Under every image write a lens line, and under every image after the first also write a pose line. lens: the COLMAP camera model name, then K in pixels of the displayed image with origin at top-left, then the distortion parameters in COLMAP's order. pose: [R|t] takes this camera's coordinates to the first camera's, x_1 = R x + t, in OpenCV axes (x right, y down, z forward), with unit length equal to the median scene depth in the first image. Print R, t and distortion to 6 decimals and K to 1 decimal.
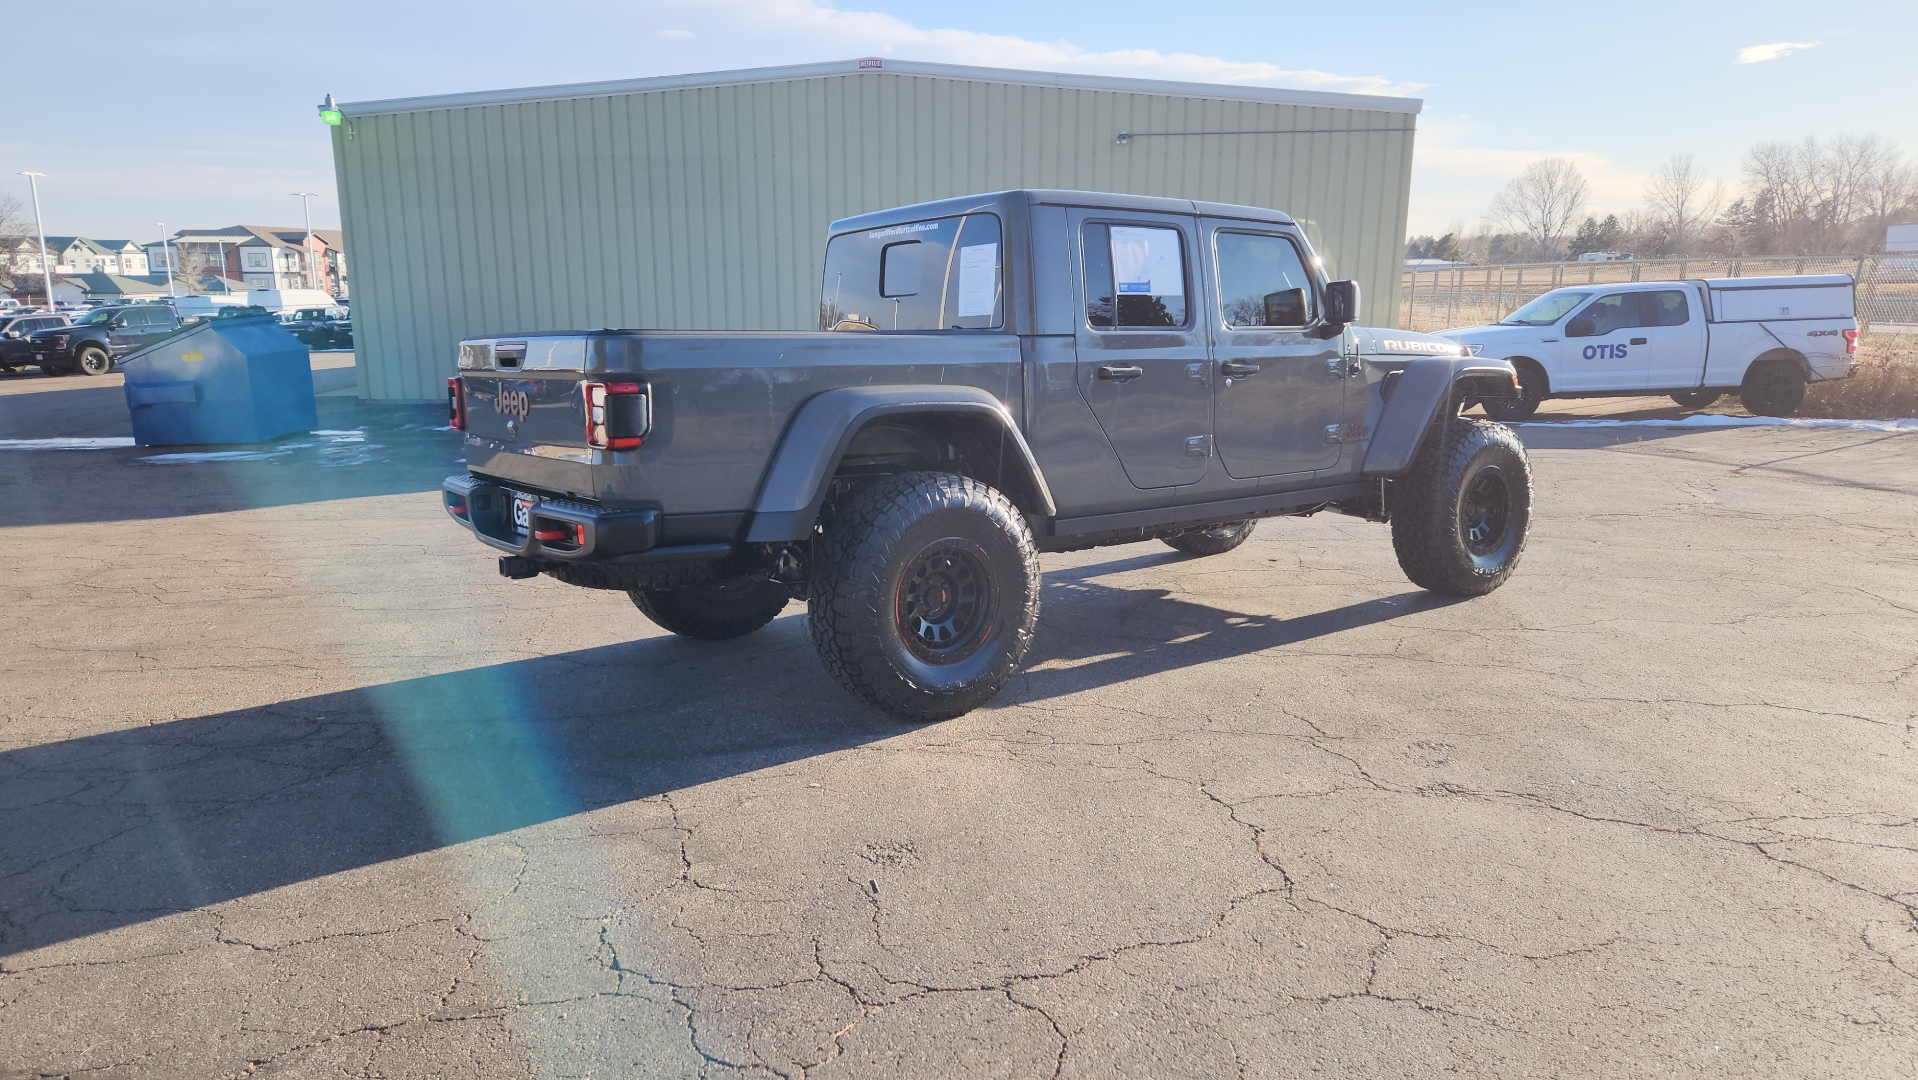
lens RADIAL K [[1283.4, 0, 930.6], [0, 1283.4, 538.7], [0, 0, 1]] dist [0.074998, -0.059520]
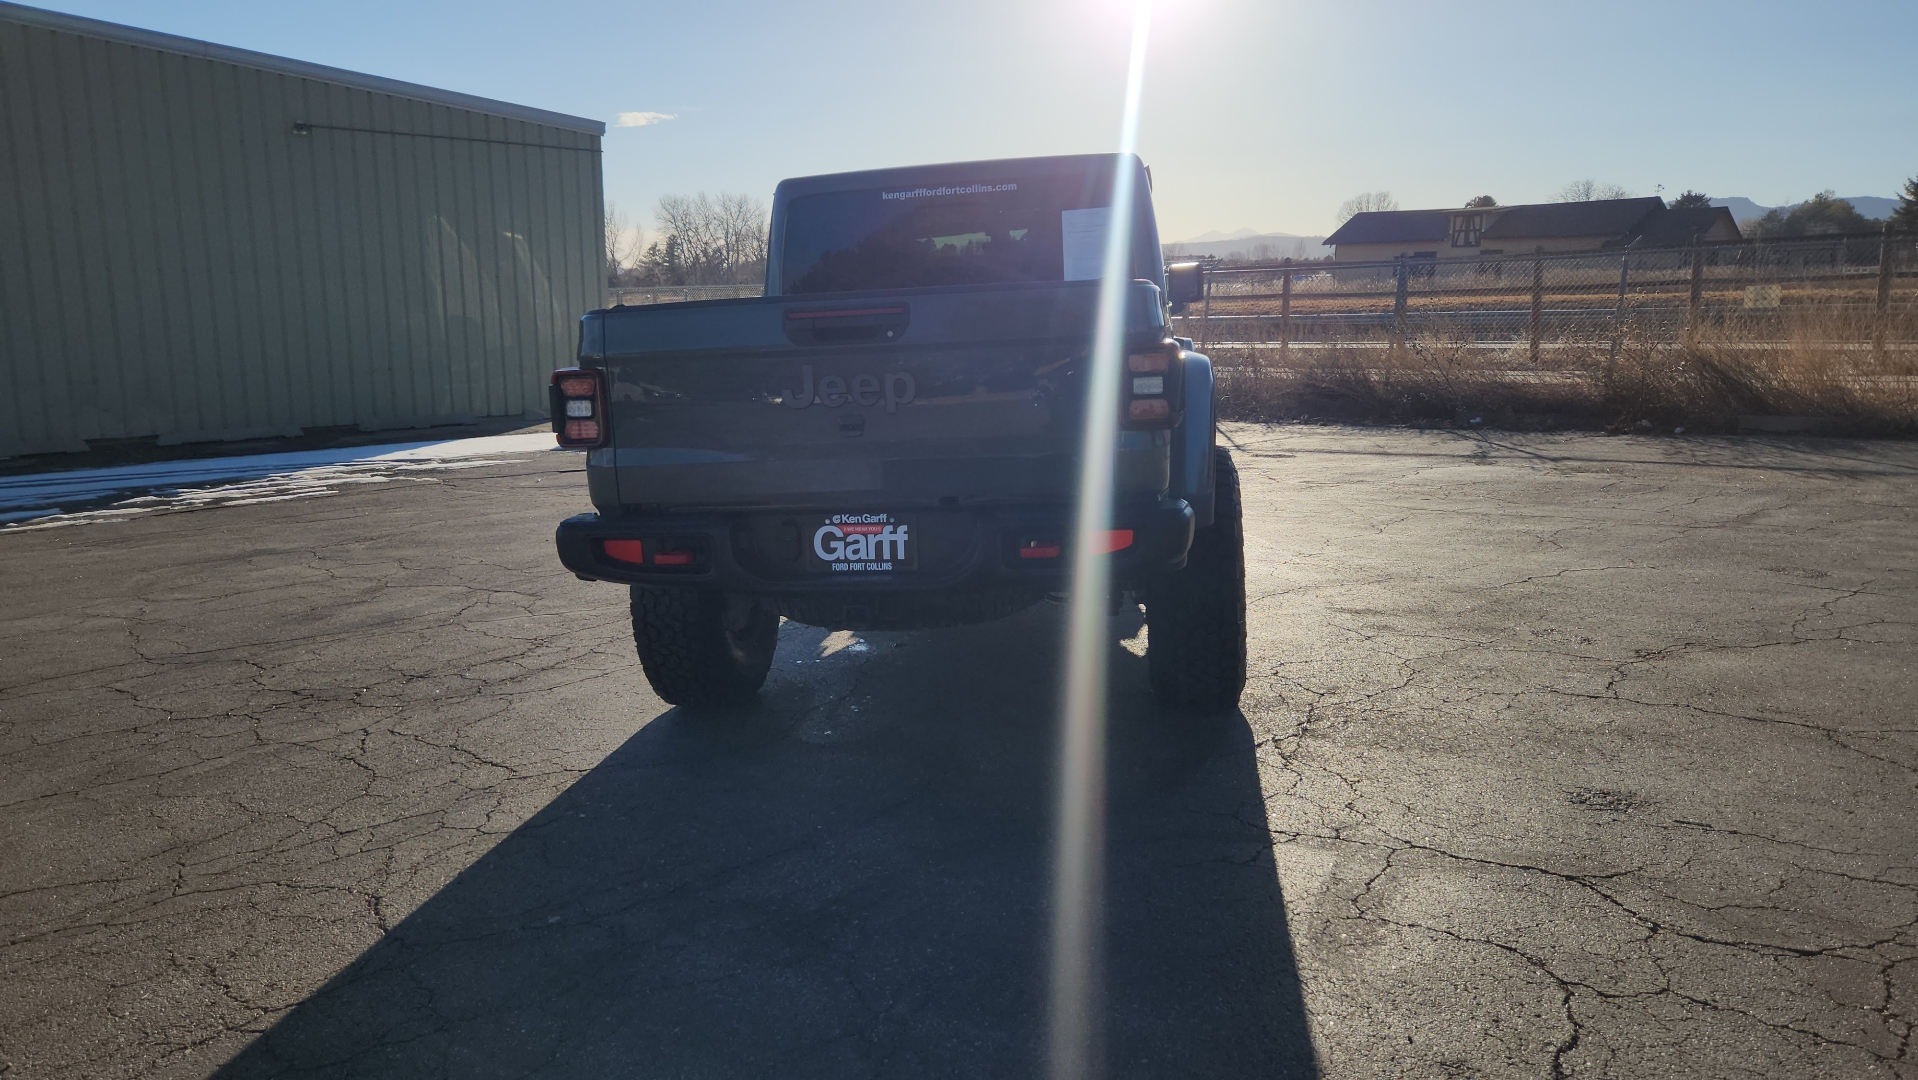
lens RADIAL K [[1281.1, 0, 919.0], [0, 1281.1, 541.0], [0, 0, 1]] dist [0.071167, -0.058008]
pose [[0.731066, -0.121042, 0.671485, -0.539875], [0.134427, 0.990401, 0.032176, -0.026995], [-0.668934, 0.066743, 0.740320, 0.308225]]
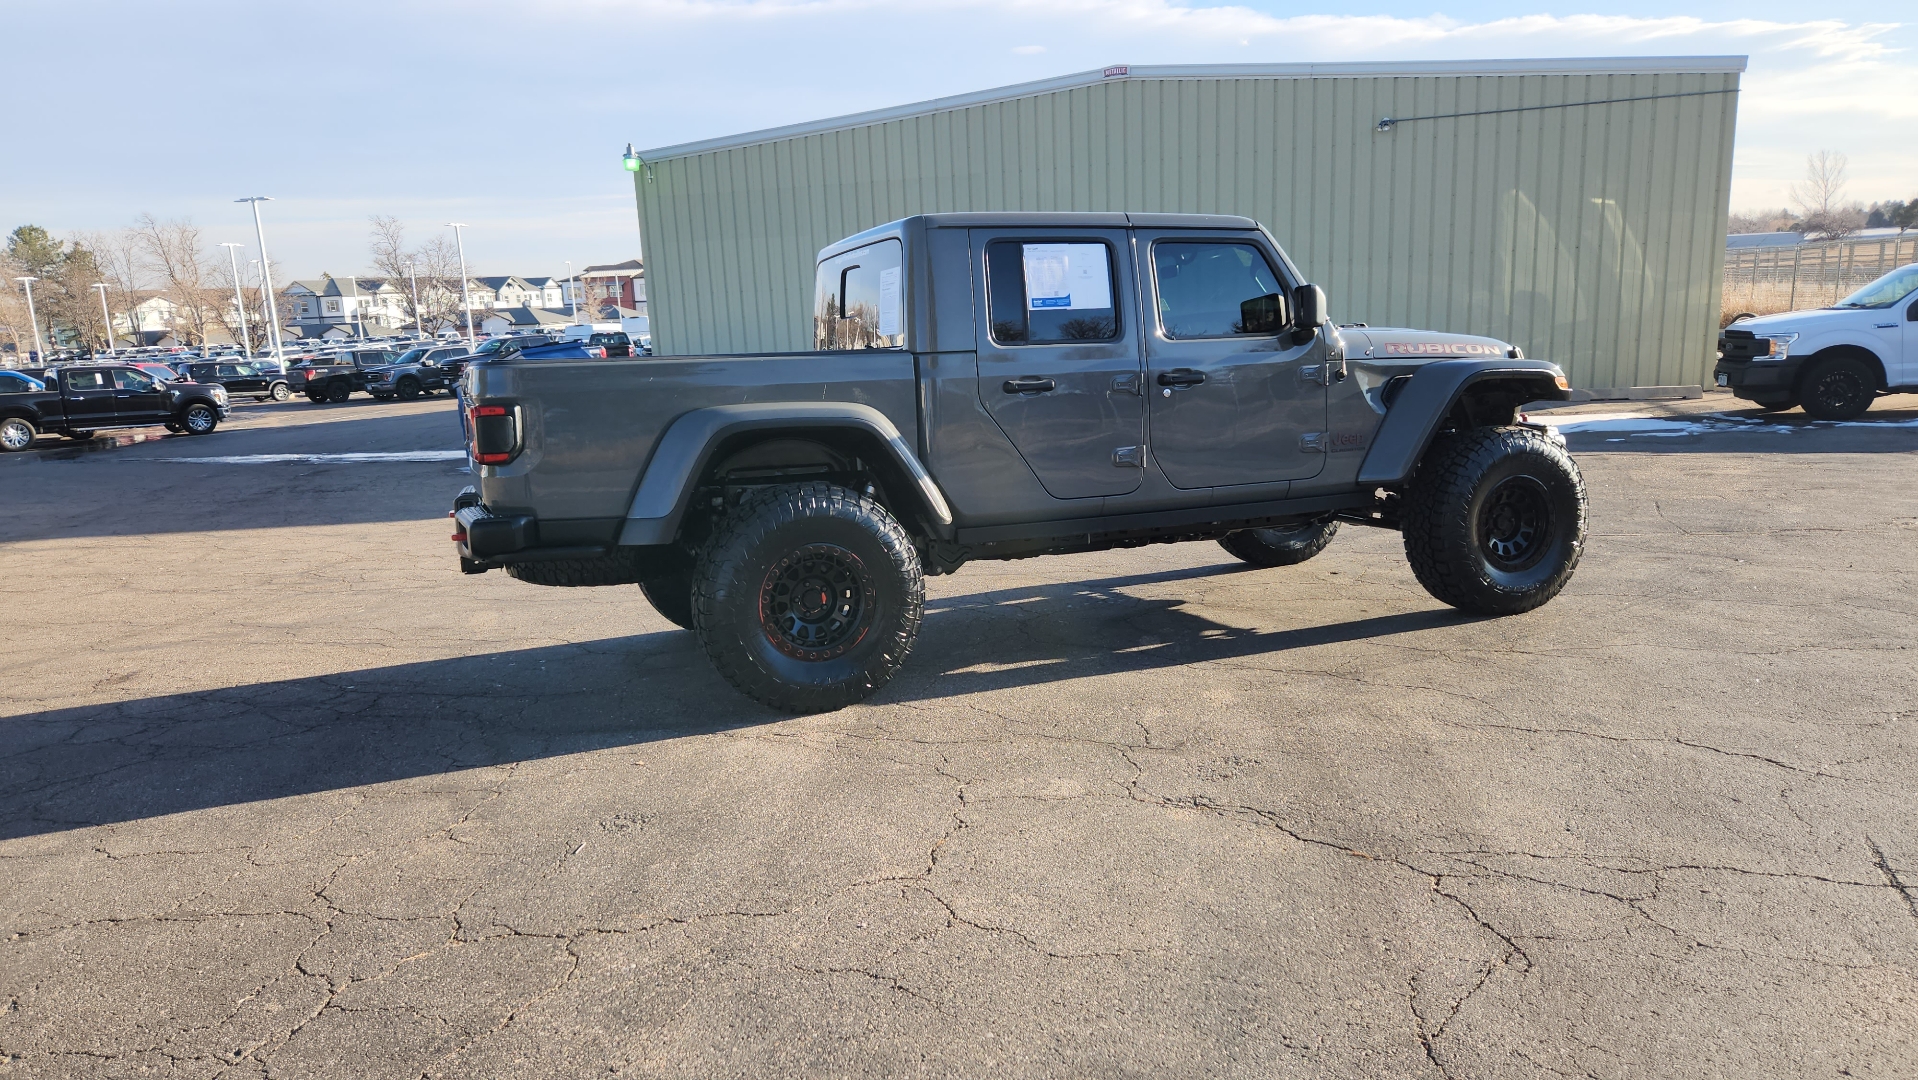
lens RADIAL K [[1286.0, 0, 916.4], [0, 1286.0, 536.3], [0, 0, 1]] dist [0.066038, -0.056598]
pose [[0.962061, 0.011839, -0.272577, 0.264638], [-0.013685, 0.999894, -0.004873, -0.002065], [0.272490, 0.008418, 0.962122, -0.009925]]
